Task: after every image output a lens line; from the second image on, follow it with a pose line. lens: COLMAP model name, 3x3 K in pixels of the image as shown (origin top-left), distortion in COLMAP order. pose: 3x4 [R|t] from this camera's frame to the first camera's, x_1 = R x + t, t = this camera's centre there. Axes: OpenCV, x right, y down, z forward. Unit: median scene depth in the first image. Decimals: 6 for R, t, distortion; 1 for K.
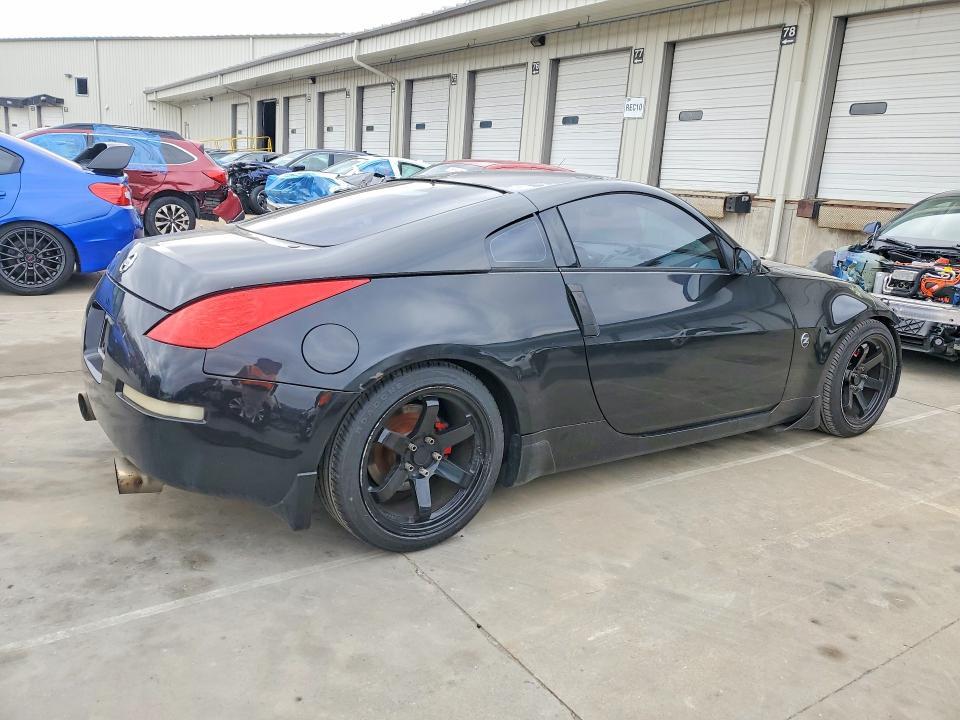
lens RADIAL K [[736.2, 0, 481.0], [0, 736.2, 364.8], [0, 0, 1]] dist [0.010554, 0.013872]
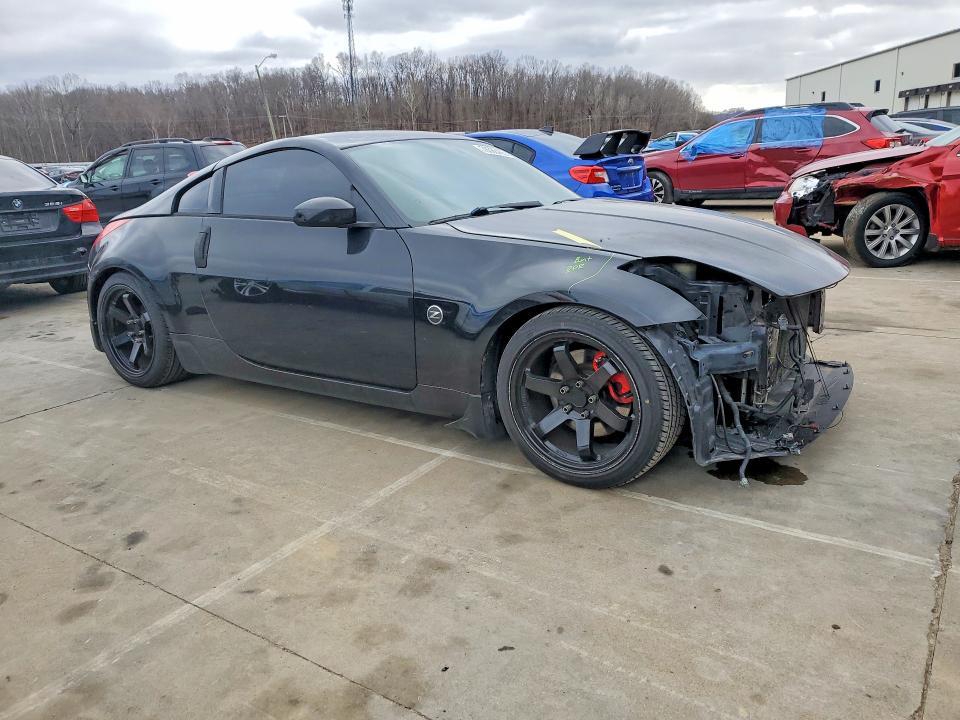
lens RADIAL K [[736.2, 0, 481.5], [0, 736.2, 358.4], [0, 0, 1]] dist [0.010554, 0.013872]
pose [[0.359634, 0.165924, -0.918223, 1.428484], [-0.154587, 0.981059, 0.116732, -0.102771], [0.920199, 0.099964, 0.378471, 0.906277]]
